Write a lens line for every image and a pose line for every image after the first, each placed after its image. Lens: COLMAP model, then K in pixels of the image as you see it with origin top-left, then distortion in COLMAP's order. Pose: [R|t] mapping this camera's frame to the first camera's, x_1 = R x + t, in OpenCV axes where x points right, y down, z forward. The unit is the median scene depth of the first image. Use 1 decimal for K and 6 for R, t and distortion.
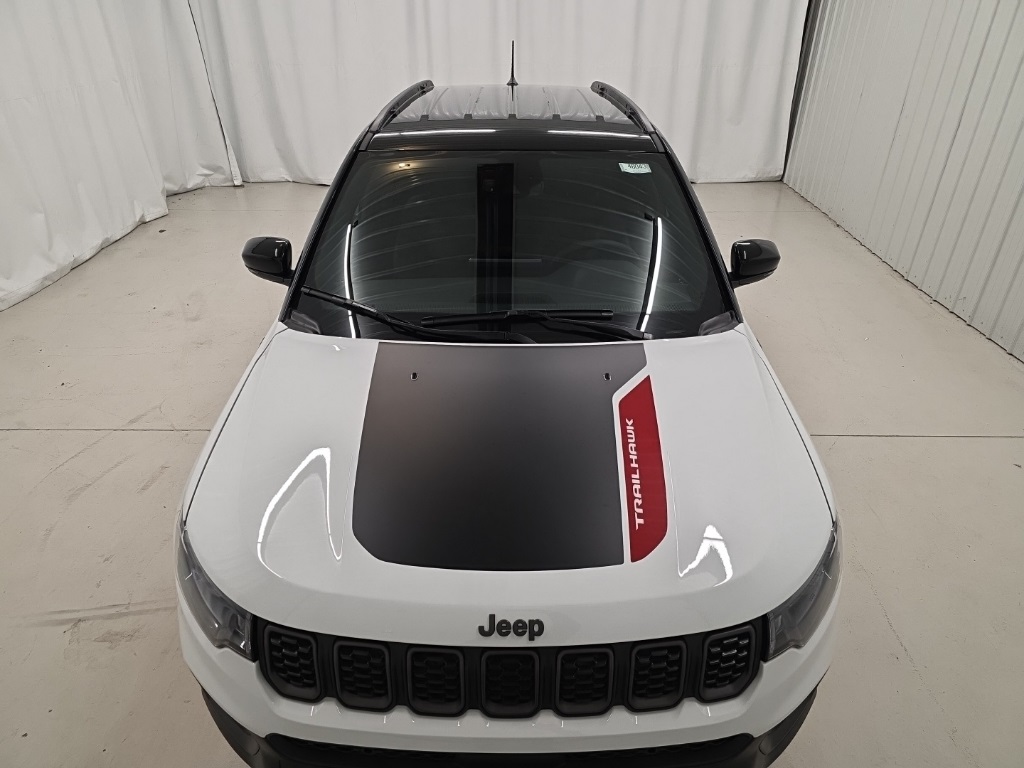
lens RADIAL K [[699.2, 0, 514.7], [0, 699.2, 378.0], [0, 0, 1]] dist [0.050685, -0.048467]
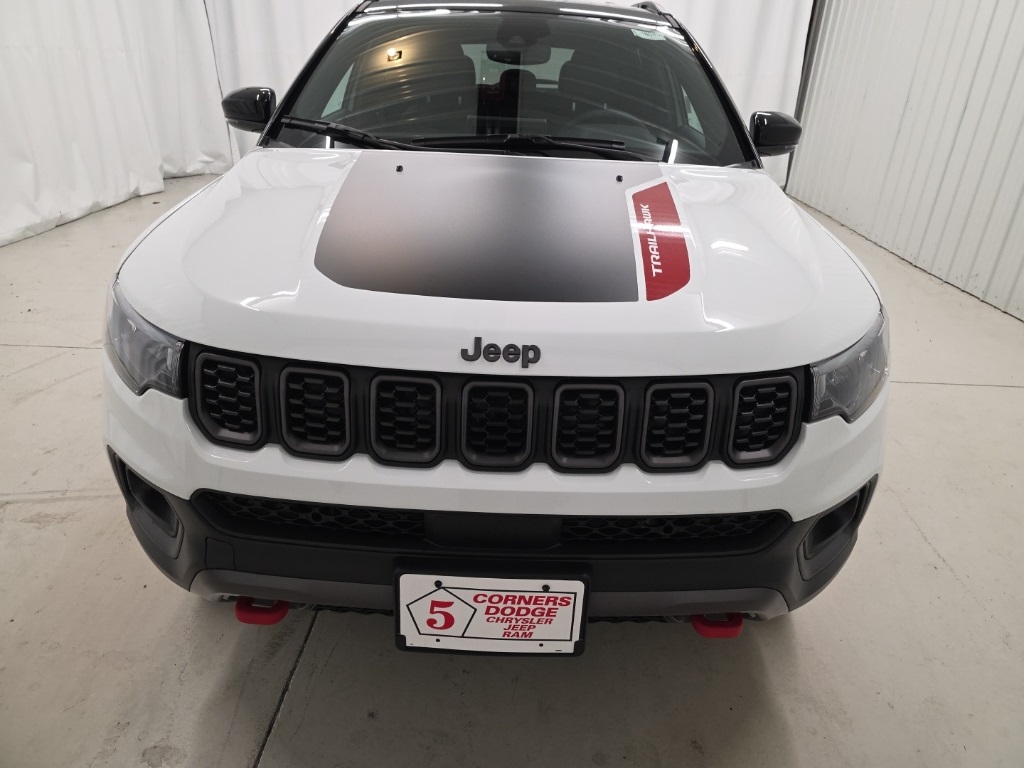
lens RADIAL K [[699.2, 0, 519.9], [0, 699.2, 366.3], [0, 0, 1]] dist [0.050685, -0.048467]
pose [[0.999282, 0.036151, 0.011354, 0.007659], [-0.034940, 0.995049, -0.093039, 0.390814], [-0.014661, 0.092576, 0.995598, 0.169394]]
